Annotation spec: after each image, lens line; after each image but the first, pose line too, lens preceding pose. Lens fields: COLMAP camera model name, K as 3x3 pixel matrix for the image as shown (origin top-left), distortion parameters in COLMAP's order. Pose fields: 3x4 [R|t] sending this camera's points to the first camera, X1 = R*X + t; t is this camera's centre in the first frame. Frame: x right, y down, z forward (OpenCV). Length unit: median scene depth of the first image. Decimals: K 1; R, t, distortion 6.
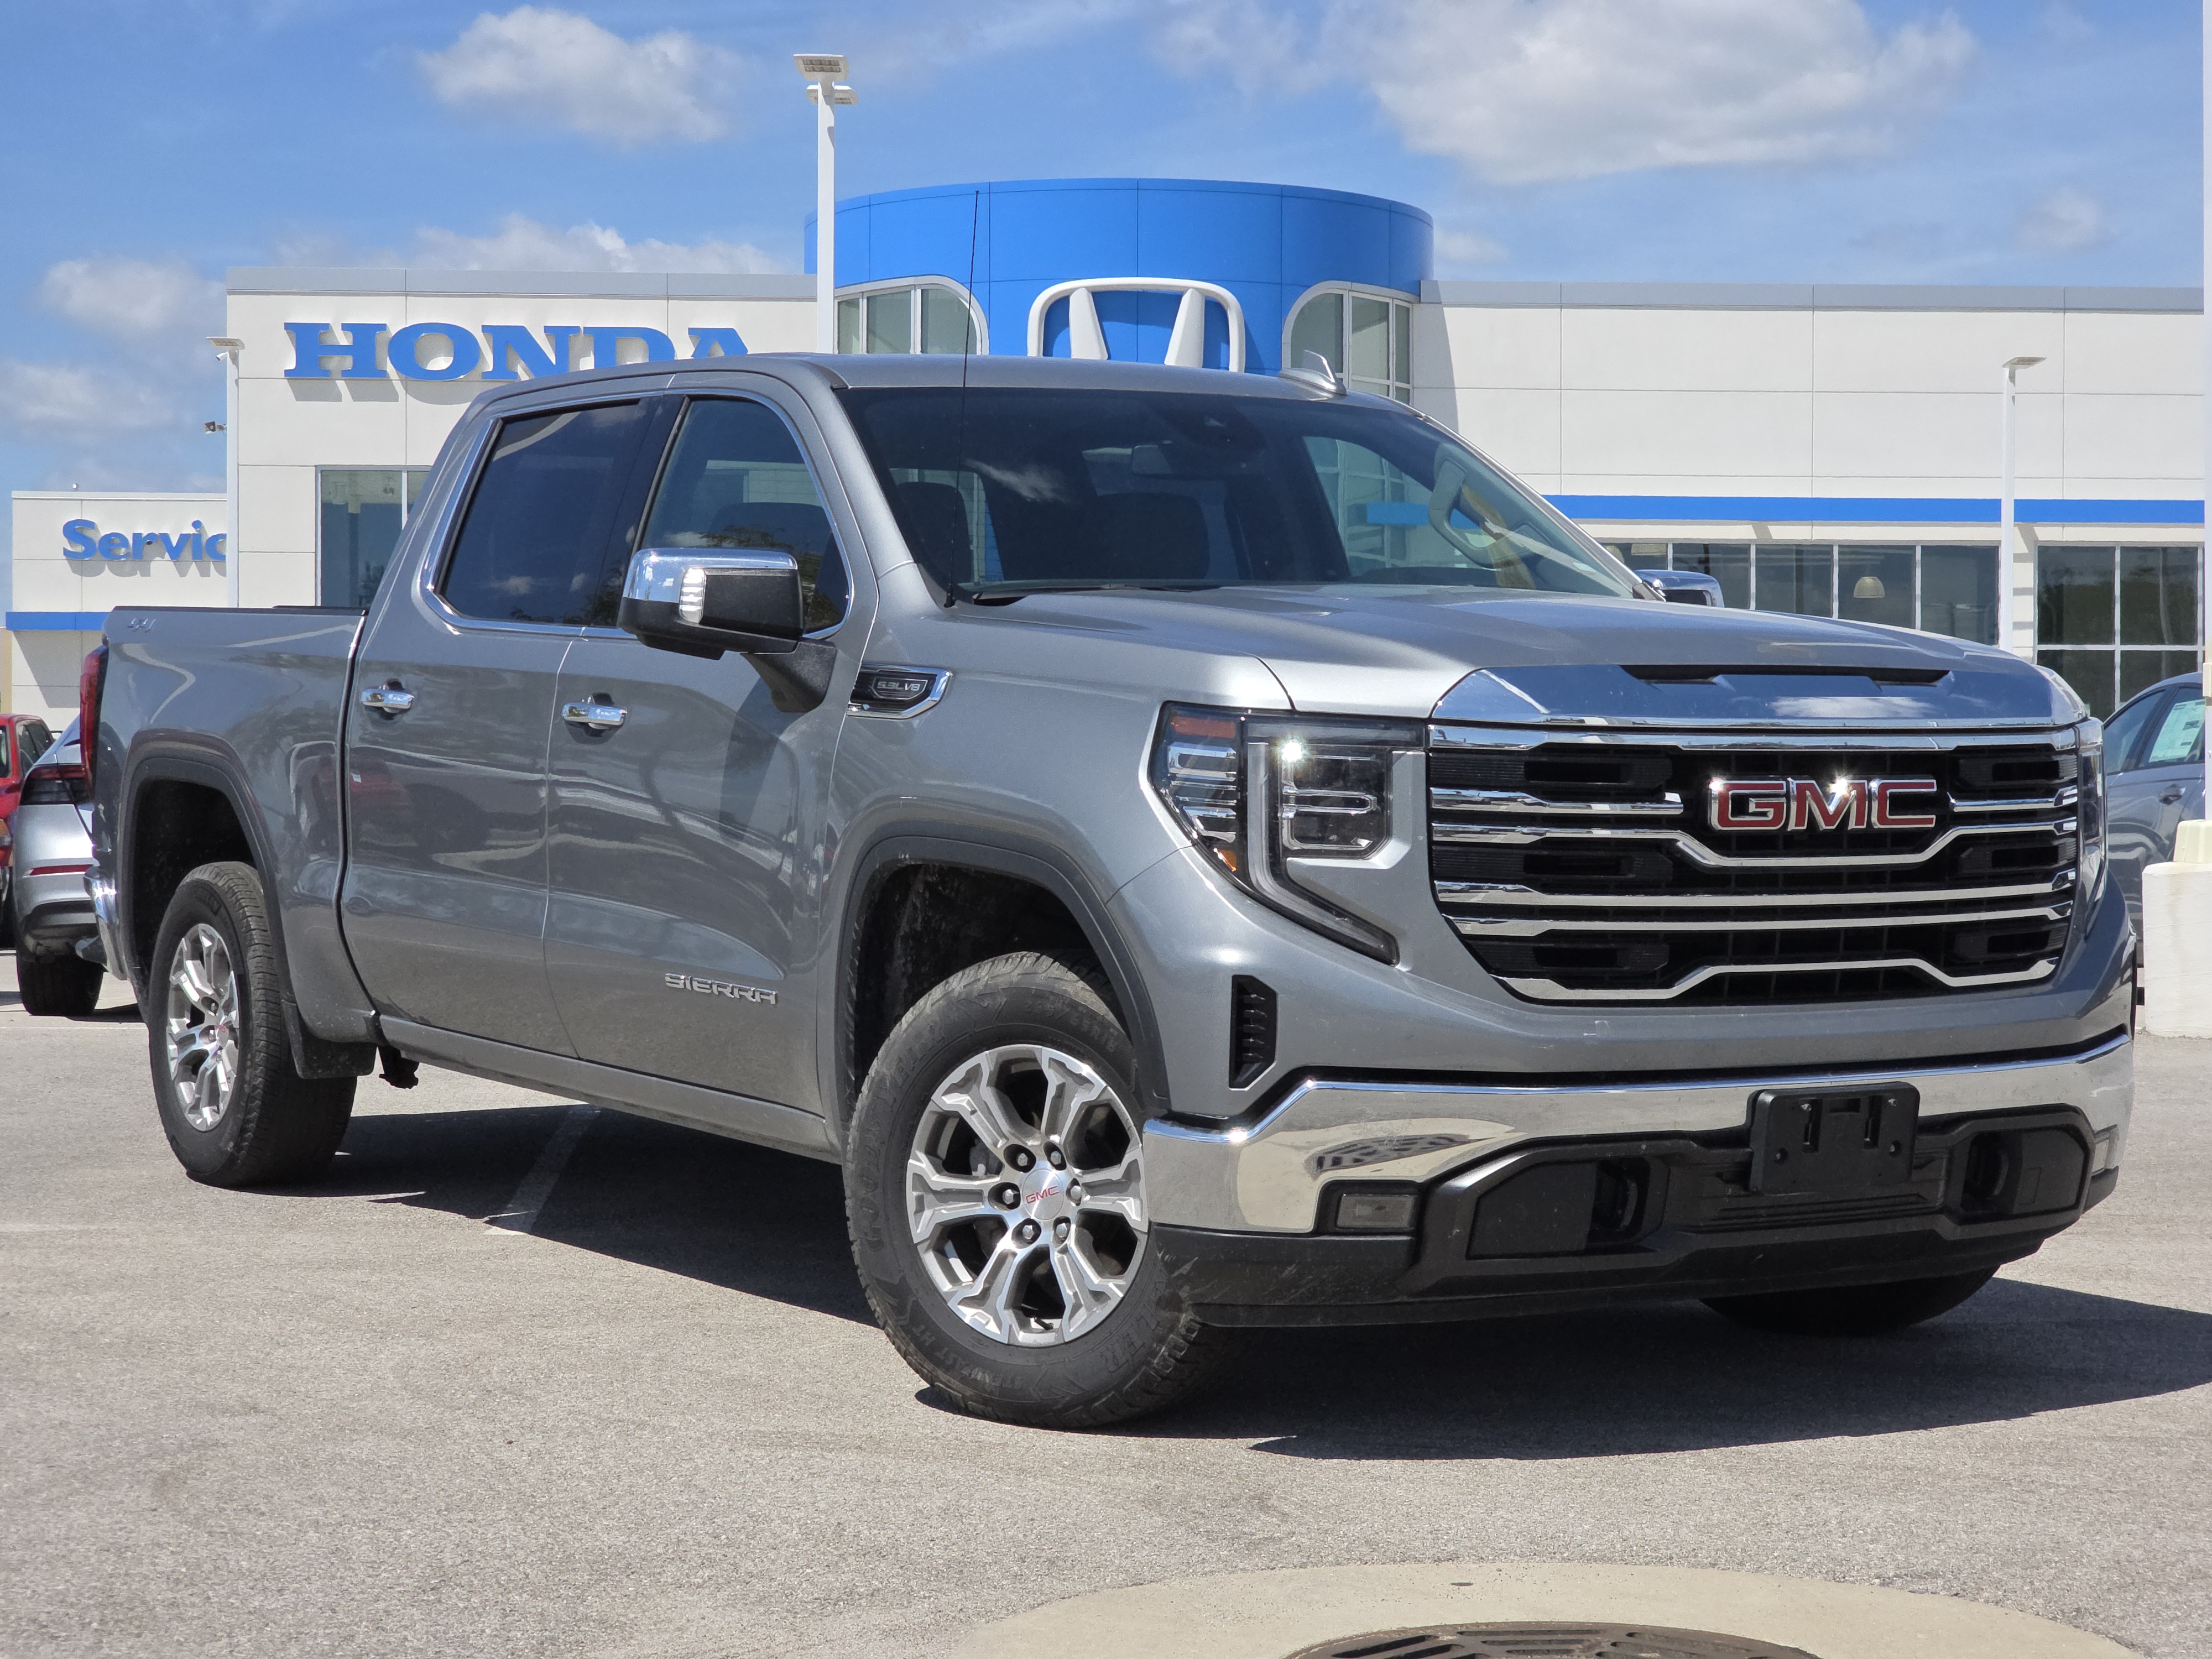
lens RADIAL K [[4429.6, 0, 1106.0], [0, 4429.6, 829.5], [0, 0, 1]] dist [-0.563313, 4.984657]
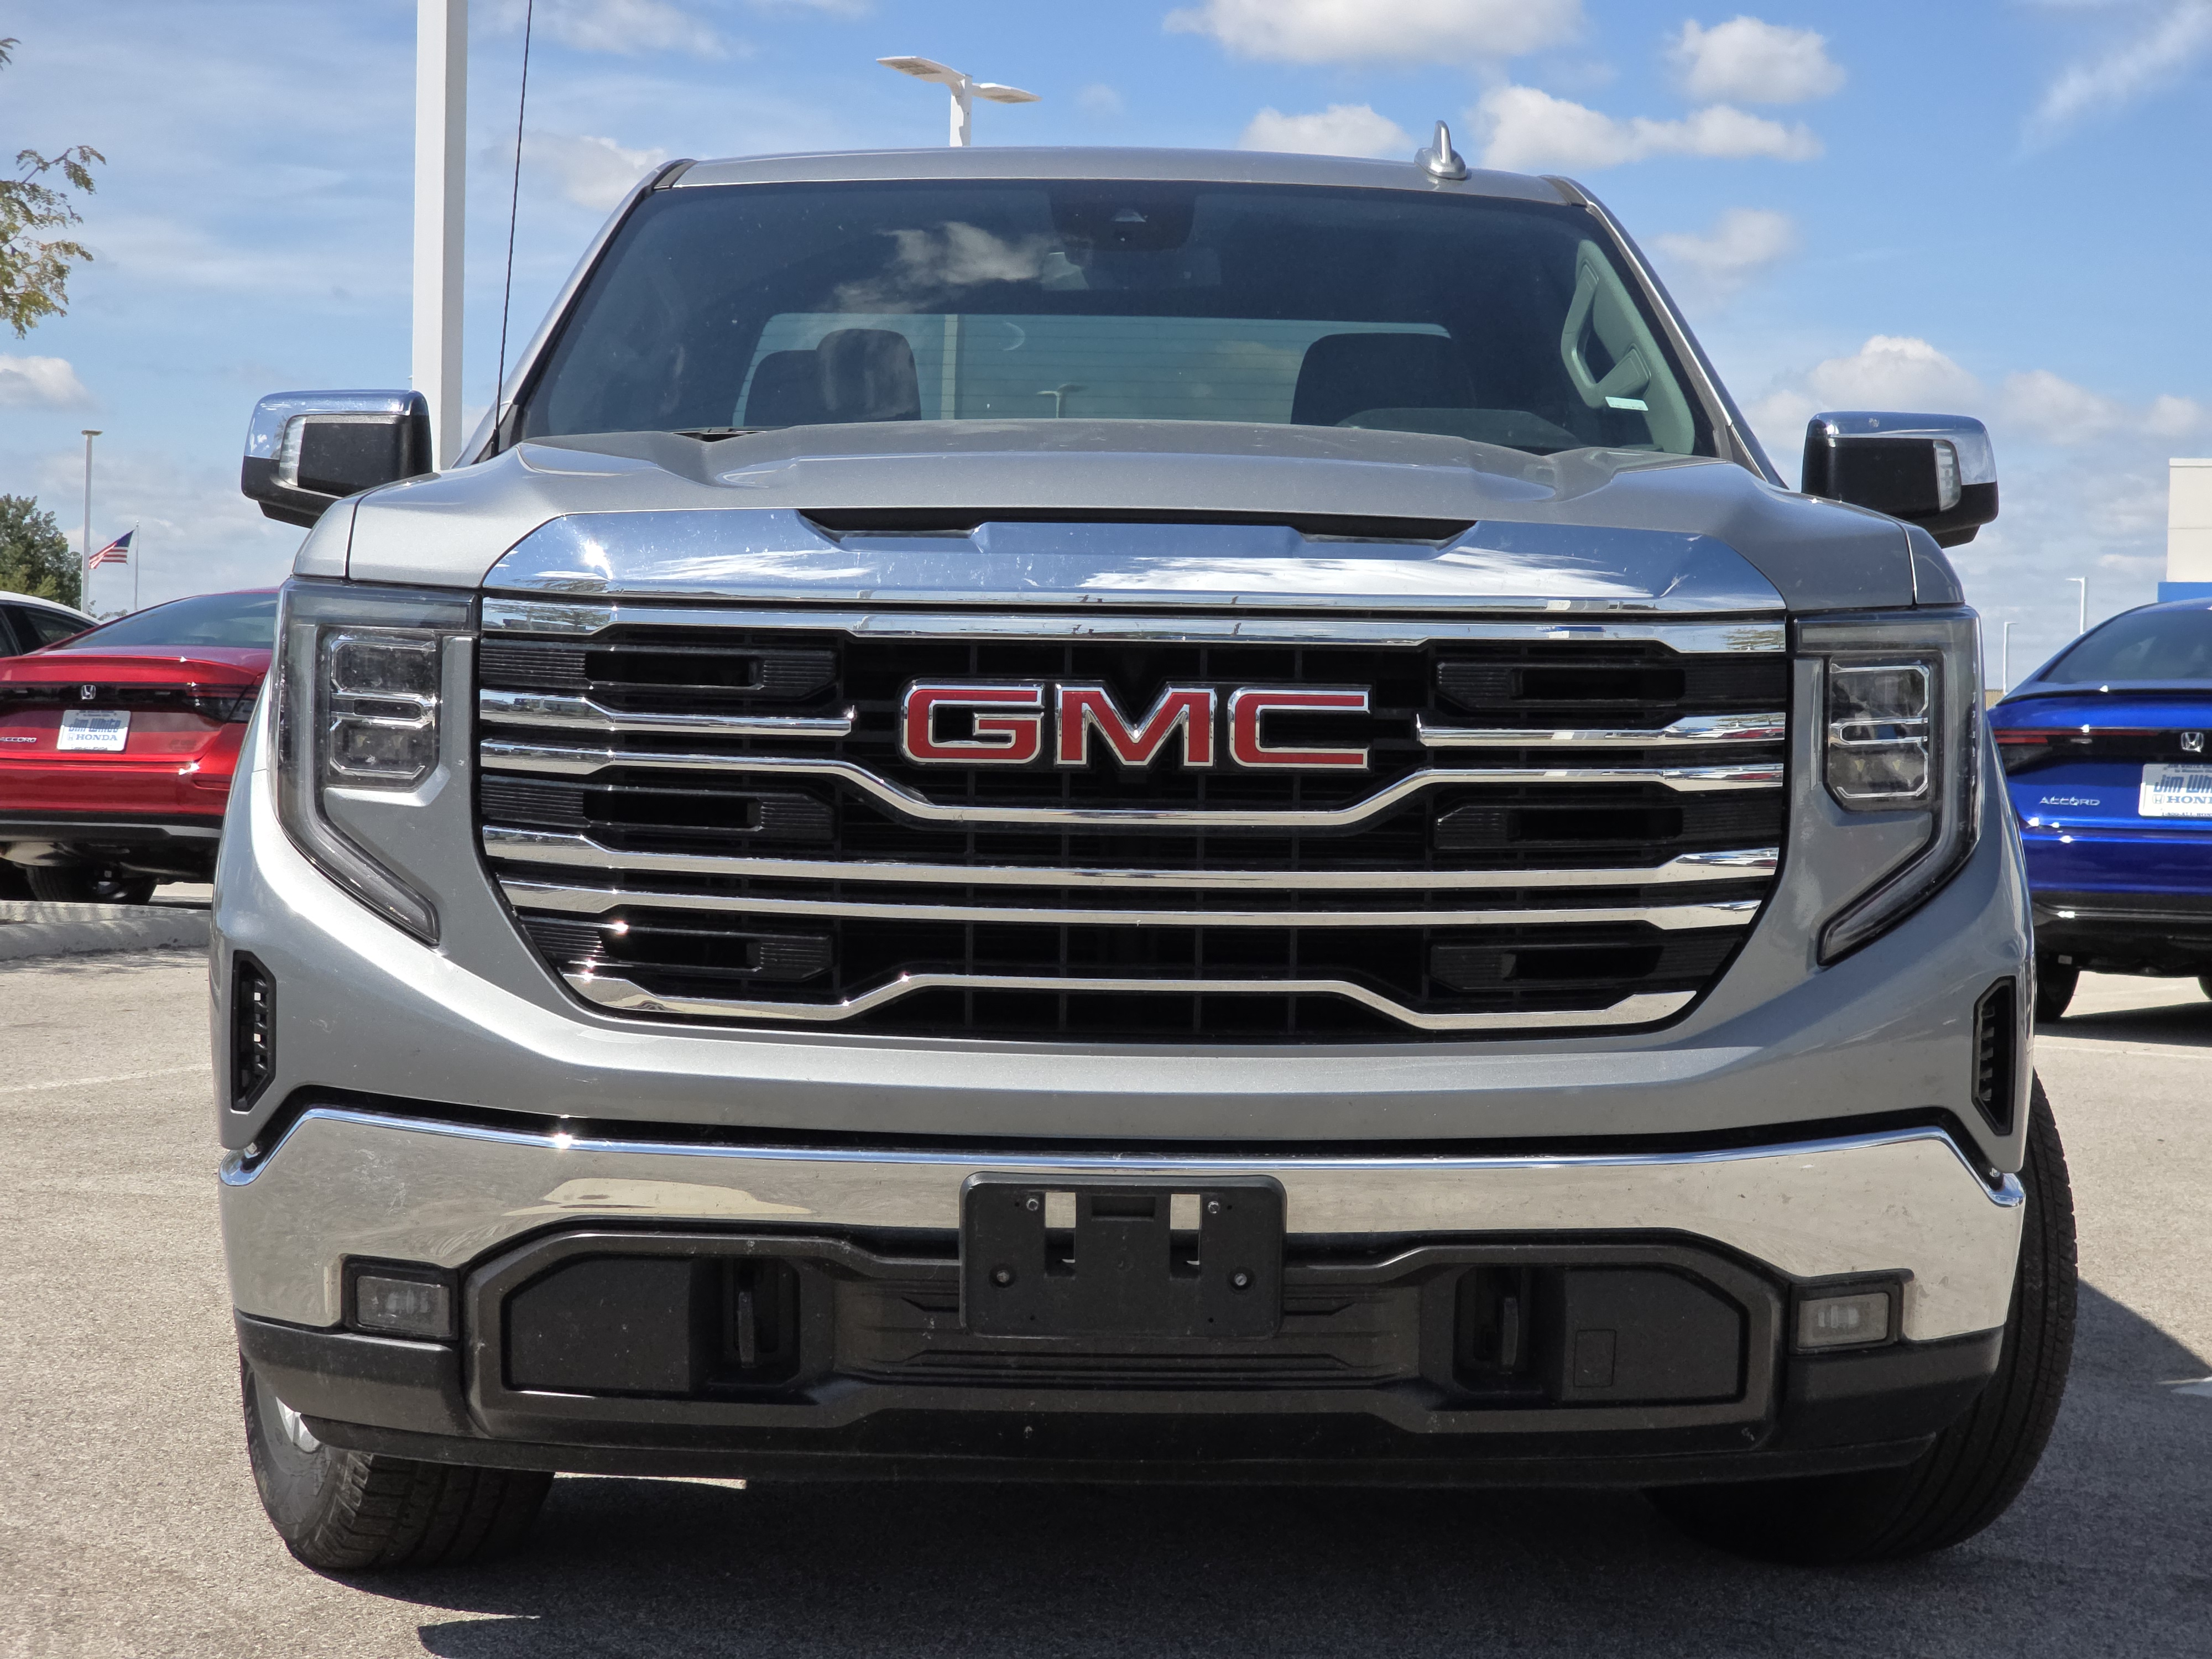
lens RADIAL K [[4429.6, 0, 1106.0], [0, 4429.6, 829.5], [0, 0, 1]] dist [-0.563313, 4.984657]
pose [[0.867059, 0.027491, -0.497447, 0.484188], [-0.024905, 0.999620, 0.011834, 0.001655], [0.497583, 0.002128, 0.867414, 0.452682]]
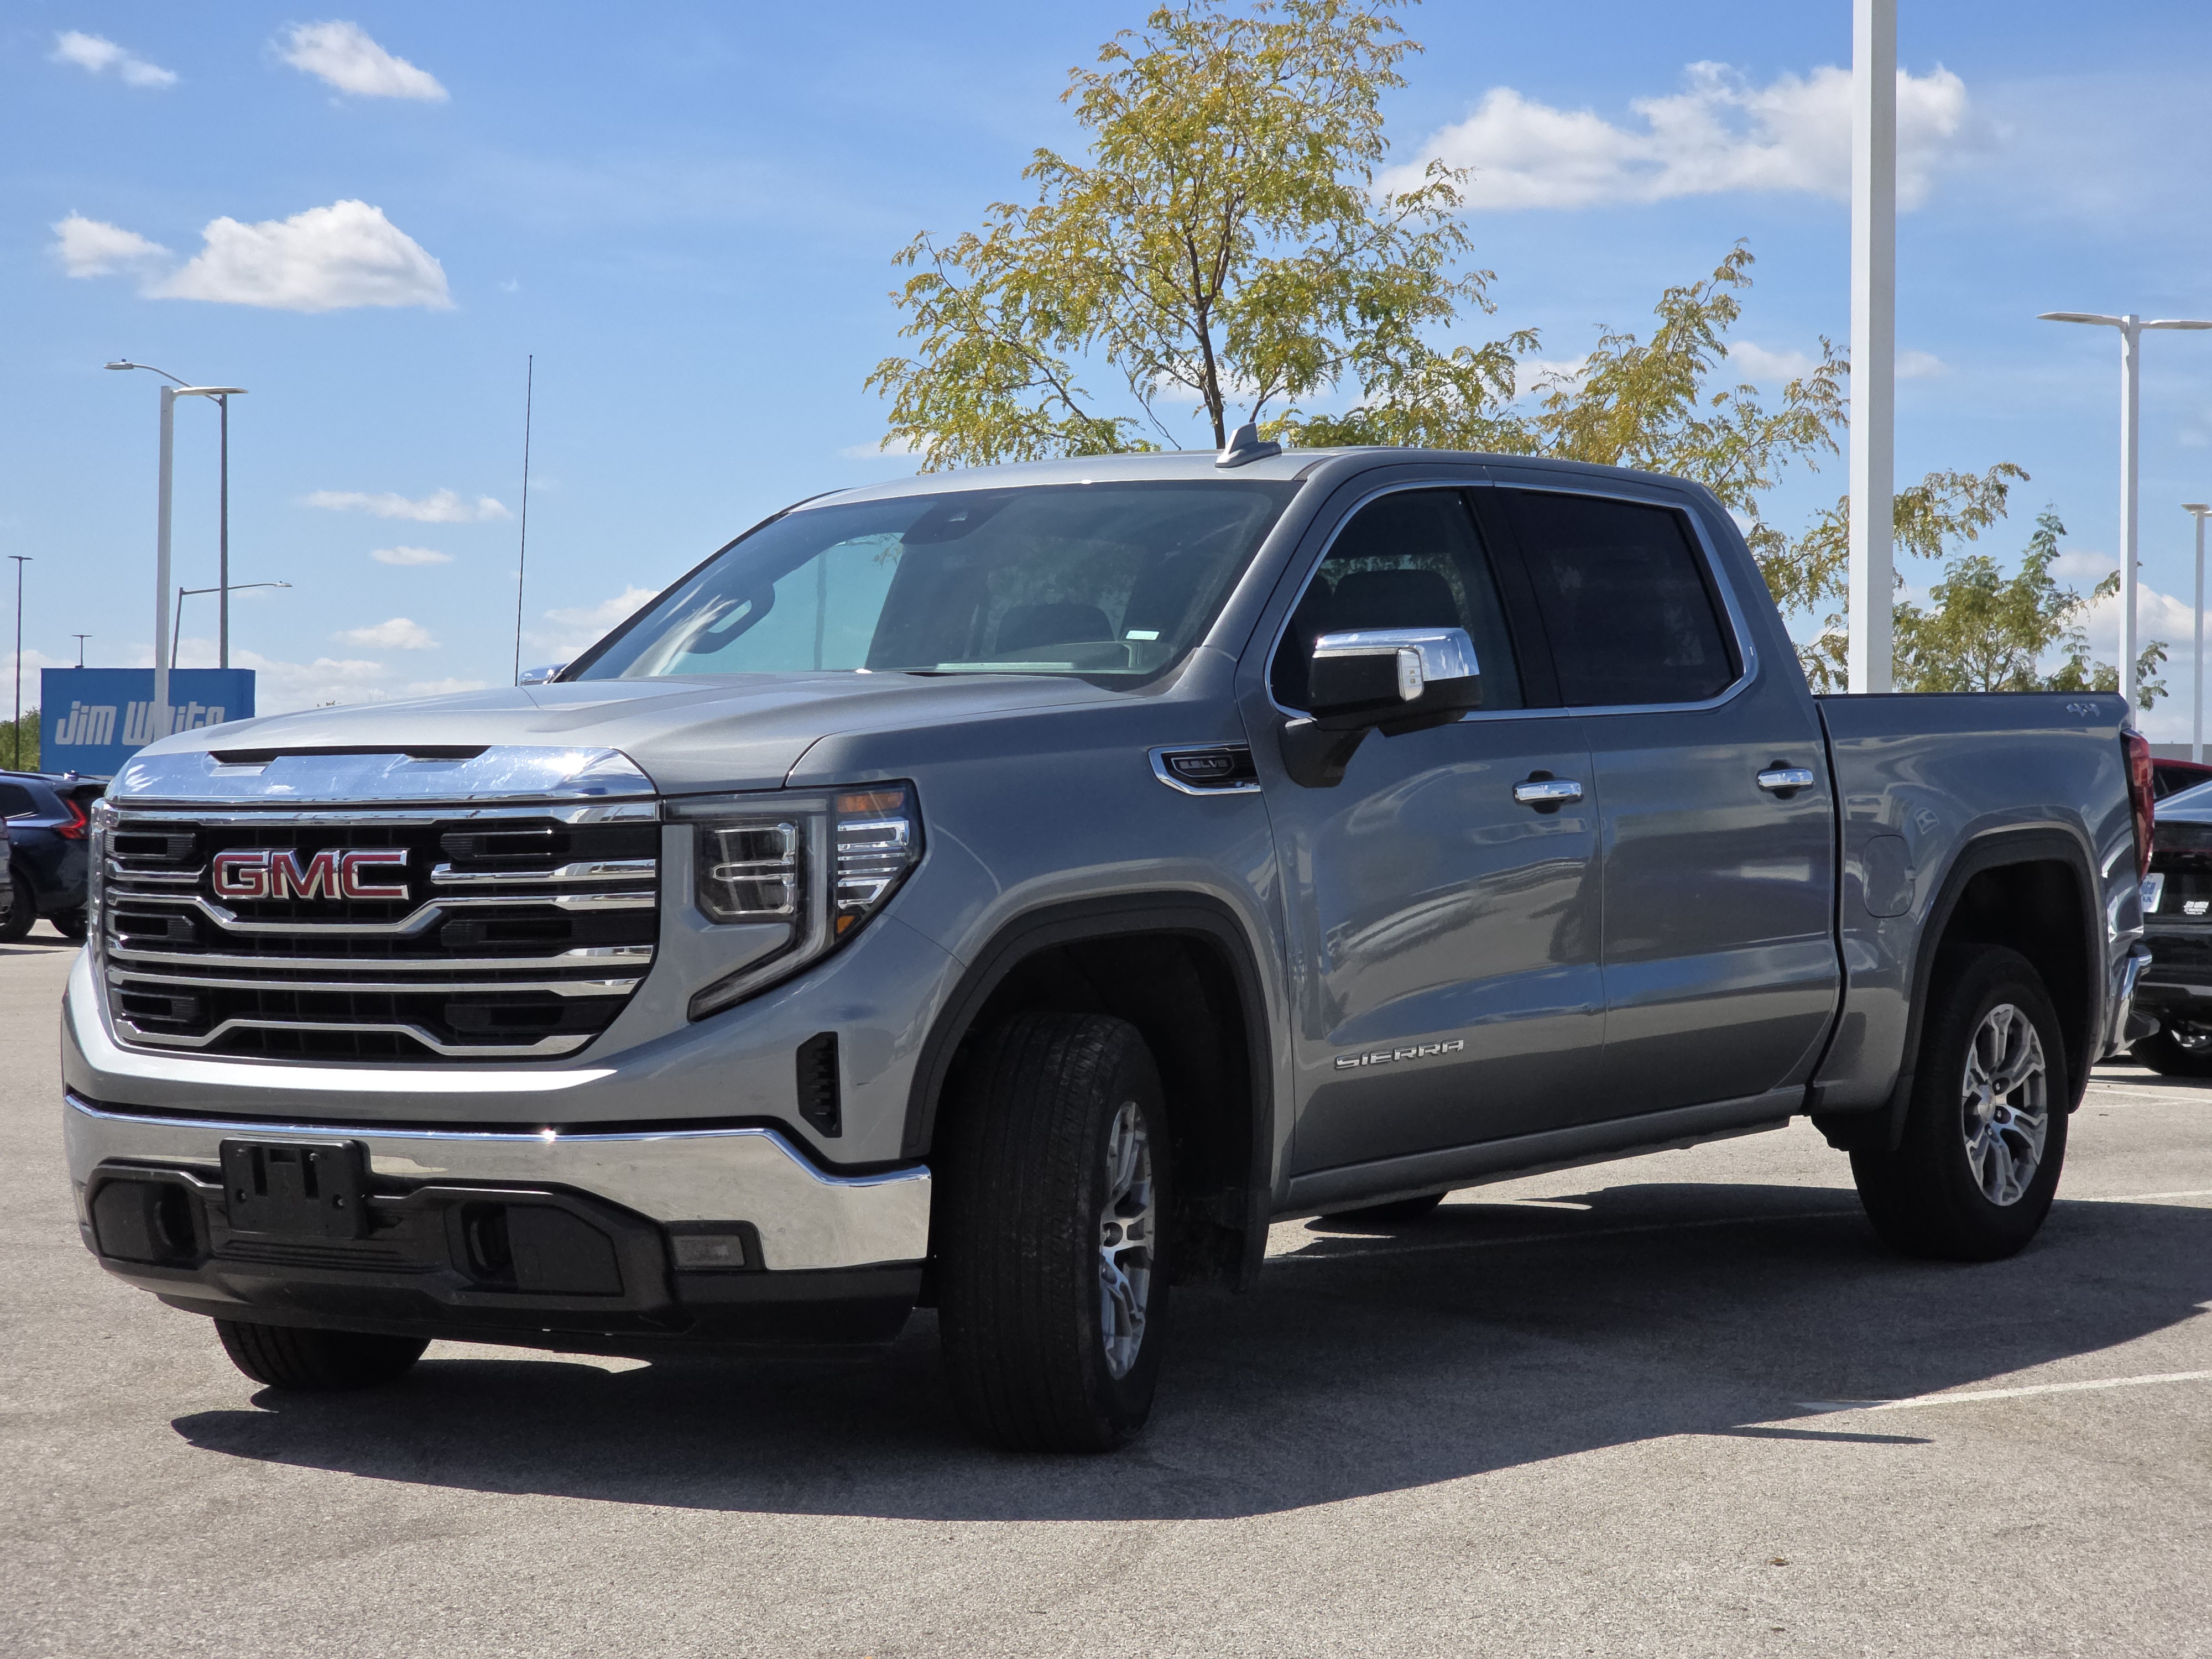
lens RADIAL K [[4414.3, 0, 1106.0], [0, 4414.3, 829.5], [0, 0, 1]] dist [0.019824, 0.075785]
pose [[0.391040, -0.007362, -0.920344, 1.256715], [-0.017839, 0.999720, -0.015577, -0.003456], [0.920201, 0.022509, 0.390799, 0.767192]]
